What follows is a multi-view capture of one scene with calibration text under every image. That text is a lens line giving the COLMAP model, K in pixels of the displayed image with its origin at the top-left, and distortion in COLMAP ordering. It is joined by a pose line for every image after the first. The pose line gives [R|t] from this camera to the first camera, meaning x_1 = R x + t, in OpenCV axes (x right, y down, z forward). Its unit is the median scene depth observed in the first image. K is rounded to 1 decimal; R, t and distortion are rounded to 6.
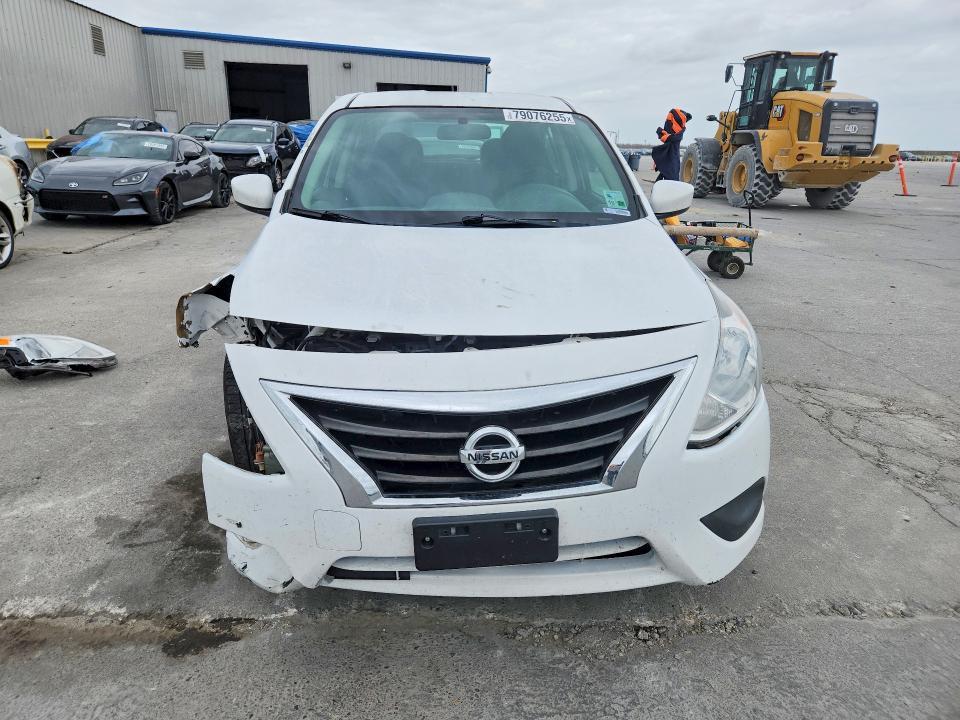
lens RADIAL K [[674.2, 0, 478.2], [0, 674.2, 357.7], [0, 0, 1]] dist [0.024022, -0.003958]
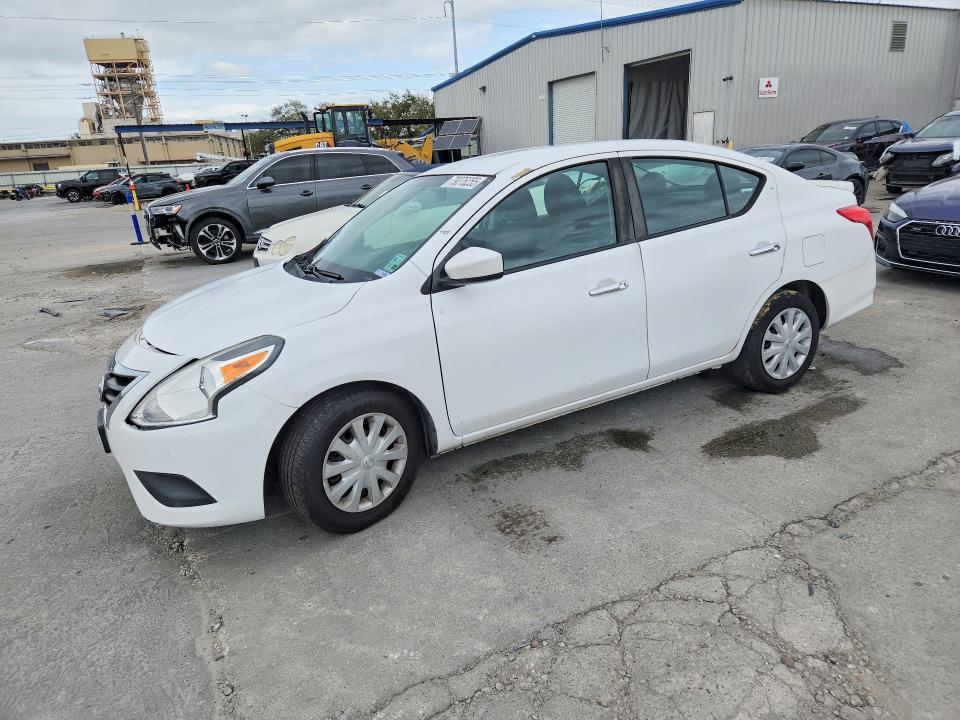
lens RADIAL K [[674.2, 0, 479.1], [0, 674.2, 363.7], [0, 0, 1]] dist [0.024022, -0.003958]
pose [[0.393846, 0.226819, -0.890751, 1.108376], [-0.205243, 0.966309, 0.155311, -0.228300], [0.895969, 0.121652, 0.427130, 0.562128]]
